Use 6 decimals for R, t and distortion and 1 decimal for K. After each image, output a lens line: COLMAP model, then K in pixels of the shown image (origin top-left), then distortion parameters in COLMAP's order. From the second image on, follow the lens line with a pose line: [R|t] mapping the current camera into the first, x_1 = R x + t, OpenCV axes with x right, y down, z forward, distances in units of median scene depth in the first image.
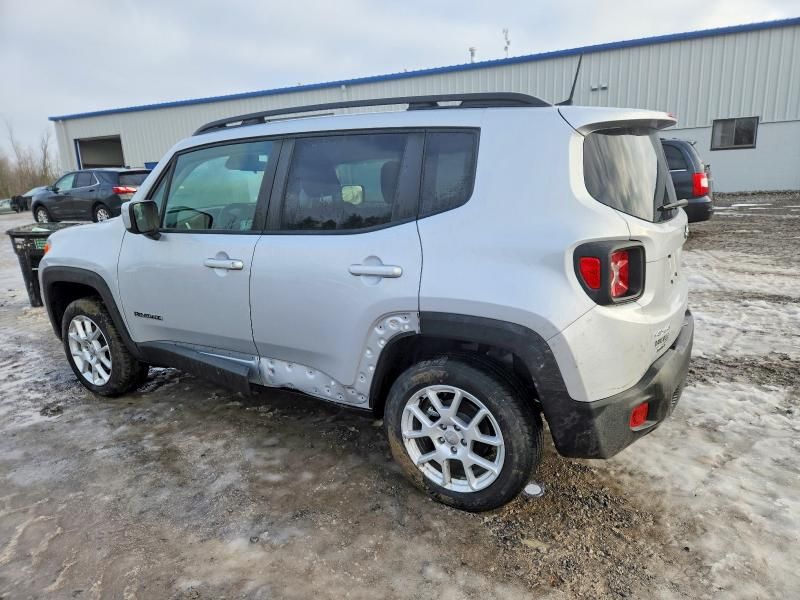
lens RADIAL K [[564.3, 0, 399.0], [0, 564.3, 297.4], [0, 0, 1]] dist [0.043695, -0.020490]
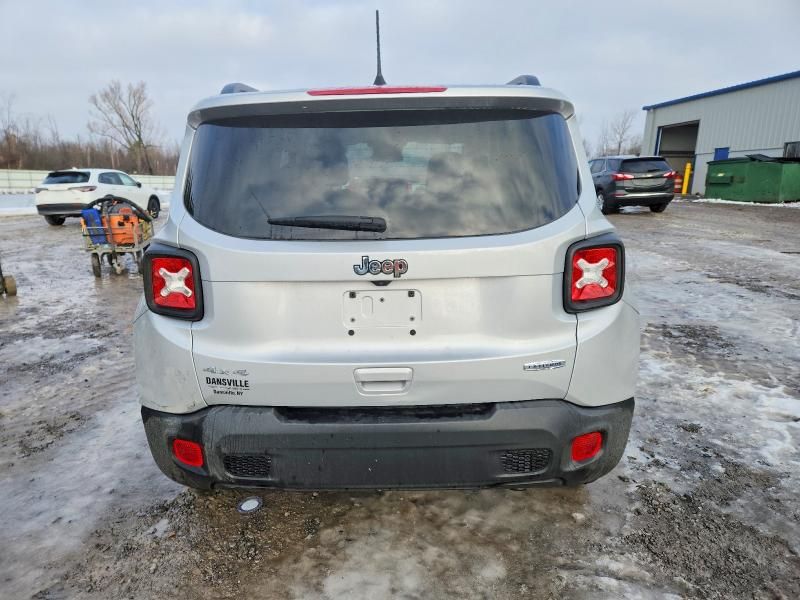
lens RADIAL K [[564.3, 0, 398.4], [0, 564.3, 301.0], [0, 0, 1]] dist [0.043695, -0.020490]
pose [[0.487040, 0.235691, -0.840977, 0.234918], [-0.211268, 0.966096, 0.148404, -0.039759], [0.847442, 0.105393, 0.520322, 0.150438]]
